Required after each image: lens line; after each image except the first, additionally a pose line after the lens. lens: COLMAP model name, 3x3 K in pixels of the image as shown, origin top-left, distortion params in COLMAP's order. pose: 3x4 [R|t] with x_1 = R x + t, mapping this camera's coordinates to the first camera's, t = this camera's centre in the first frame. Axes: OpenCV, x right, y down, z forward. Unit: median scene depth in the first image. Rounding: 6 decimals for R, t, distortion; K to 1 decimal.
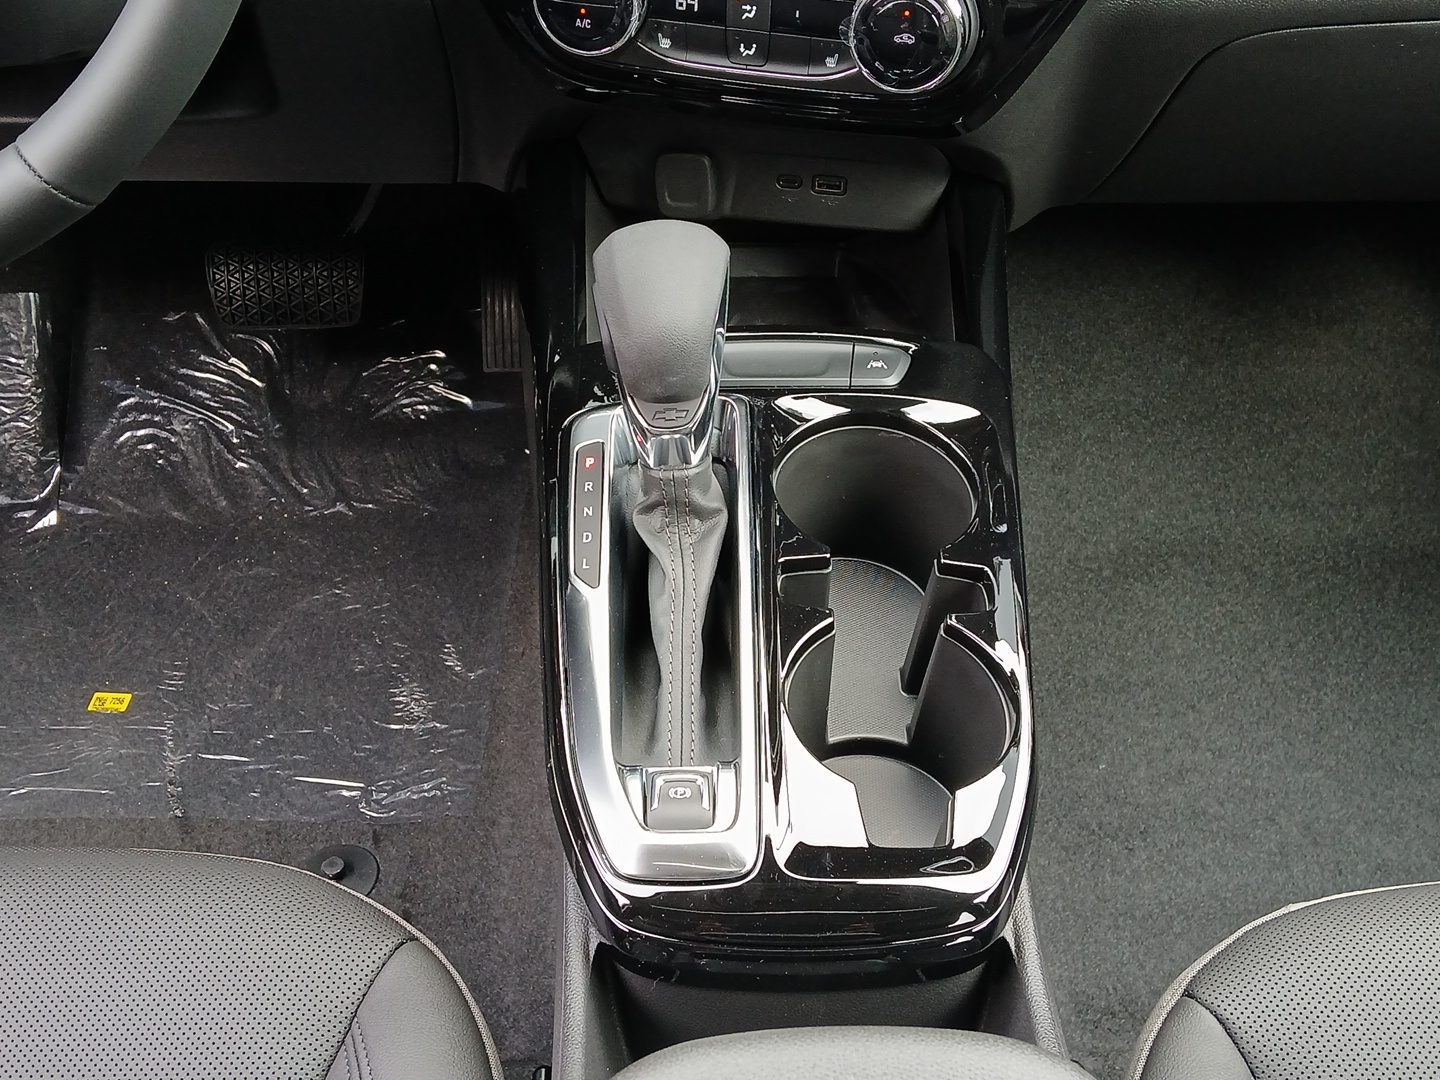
lens RADIAL K [[1664.1, 0, 724.6], [0, 1664.1, 567.7], [0, 0, 1]] dist [0.155713, -0.447777]
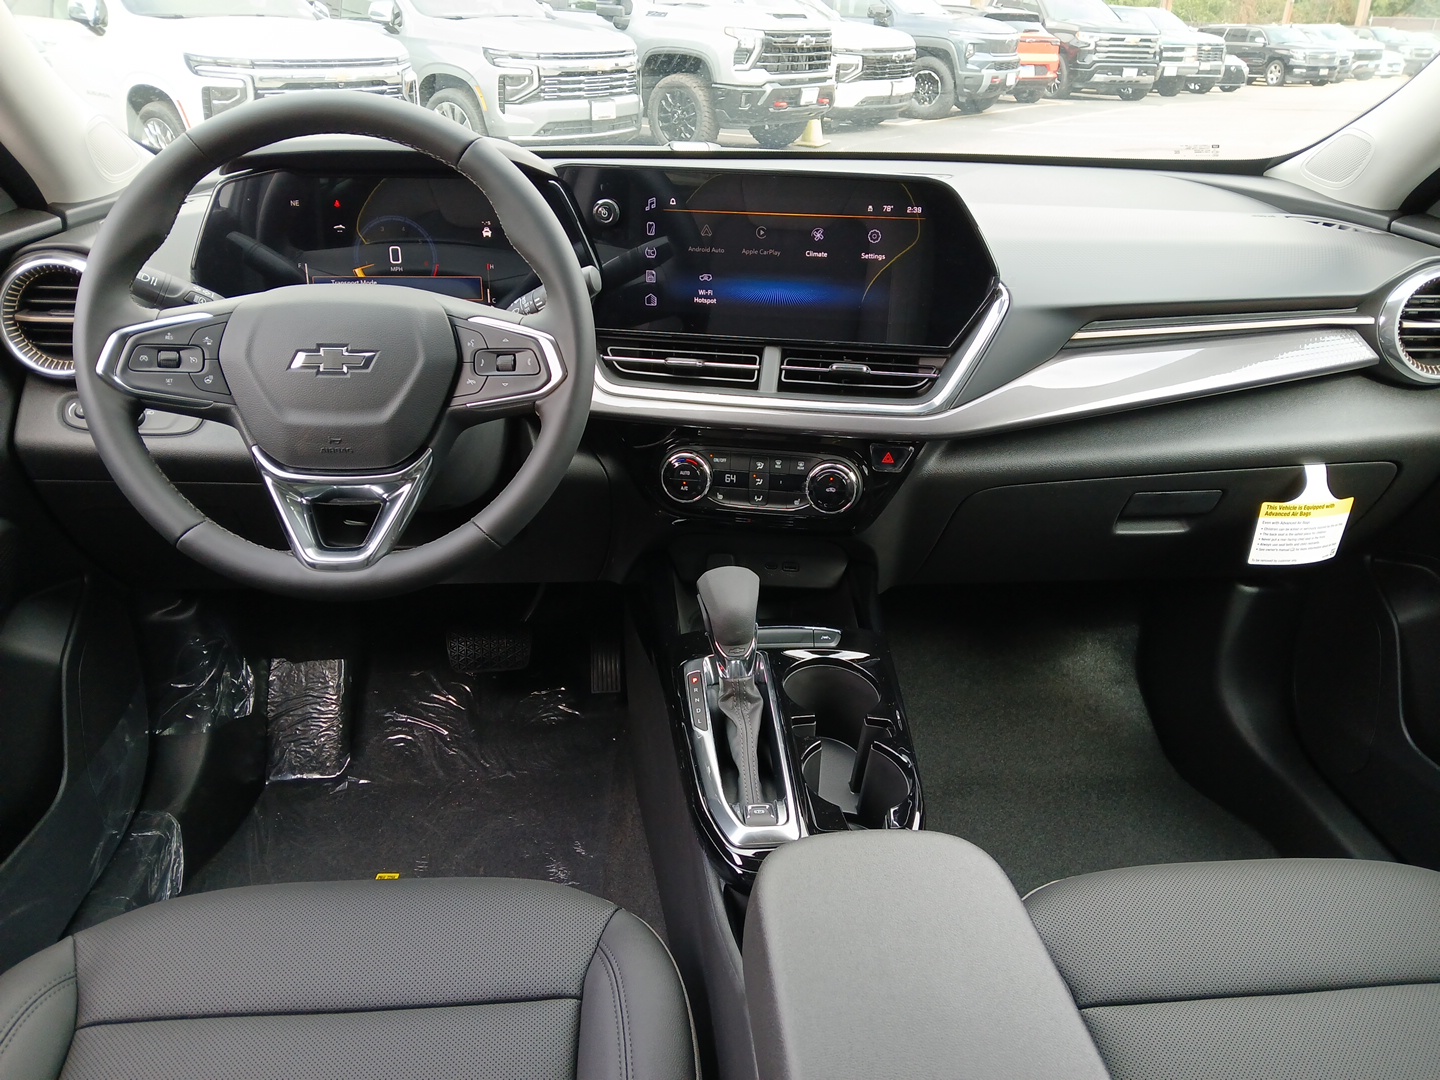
lens RADIAL K [[1114.7, 0, 717.6], [0, 1114.7, 565.6], [0, 0, 1]] dist [0.063269, -0.120331]
pose [[0.998038, -0.020371, 0.059209, -0.108633], [0.037811, 0.949800, -0.310564, 0.191980], [-0.049910, 0.312193, 0.948707, -0.298603]]
